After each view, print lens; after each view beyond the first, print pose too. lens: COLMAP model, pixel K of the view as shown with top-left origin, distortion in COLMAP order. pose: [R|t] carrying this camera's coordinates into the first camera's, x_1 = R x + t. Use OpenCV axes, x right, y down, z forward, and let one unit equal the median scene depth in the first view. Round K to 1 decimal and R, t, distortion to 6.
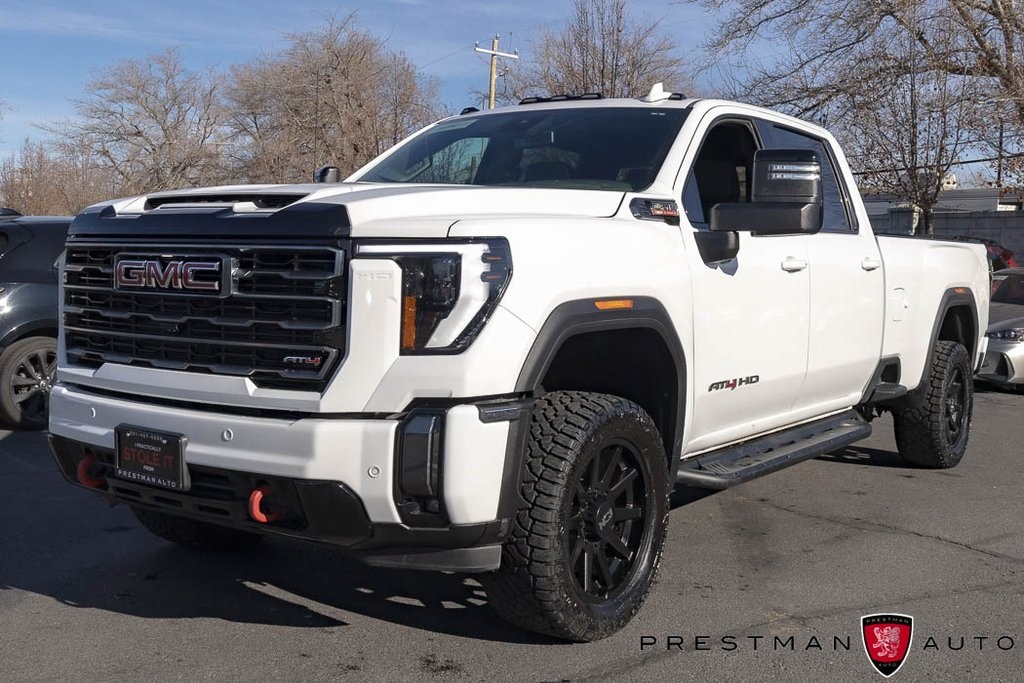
lens RADIAL K [[1207.3, 0, 512.0], [0, 1207.3, 341.5], [0, 0, 1]] dist [-0.000515, 0.004659]
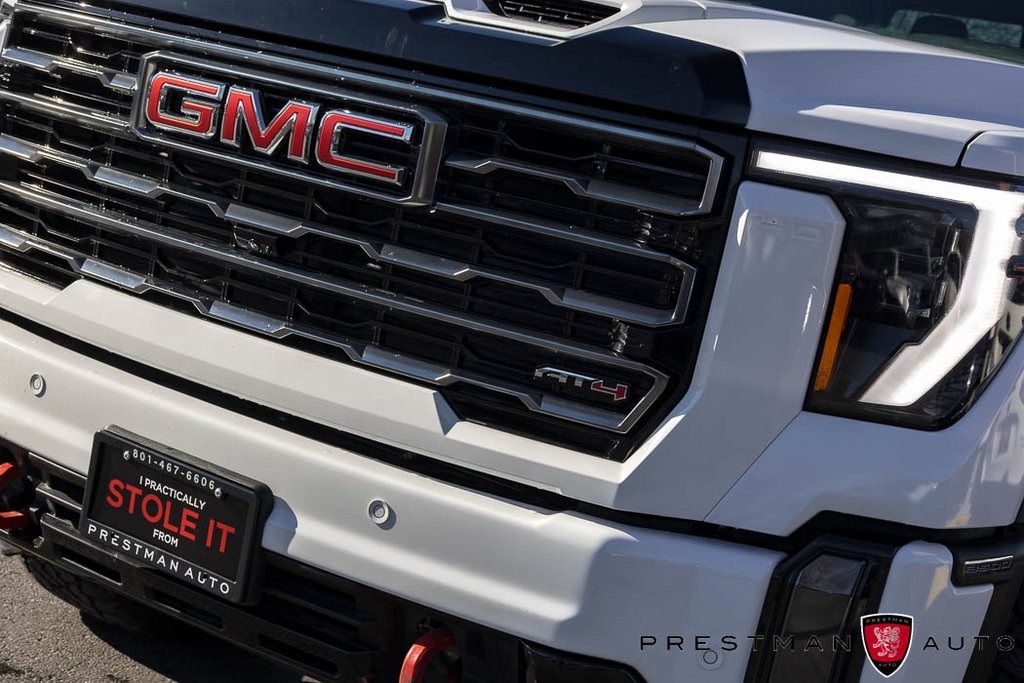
lens RADIAL K [[1915.9, 0, 512.0], [0, 1915.9, 341.5], [0, 0, 1]] dist [0.023158, 0.029854]
pose [[0.984208, 0.168918, 0.052924, -0.233812], [-0.172289, 0.982740, 0.067374, -0.041598], [-0.040630, -0.075428, 0.996323, 0.289415]]
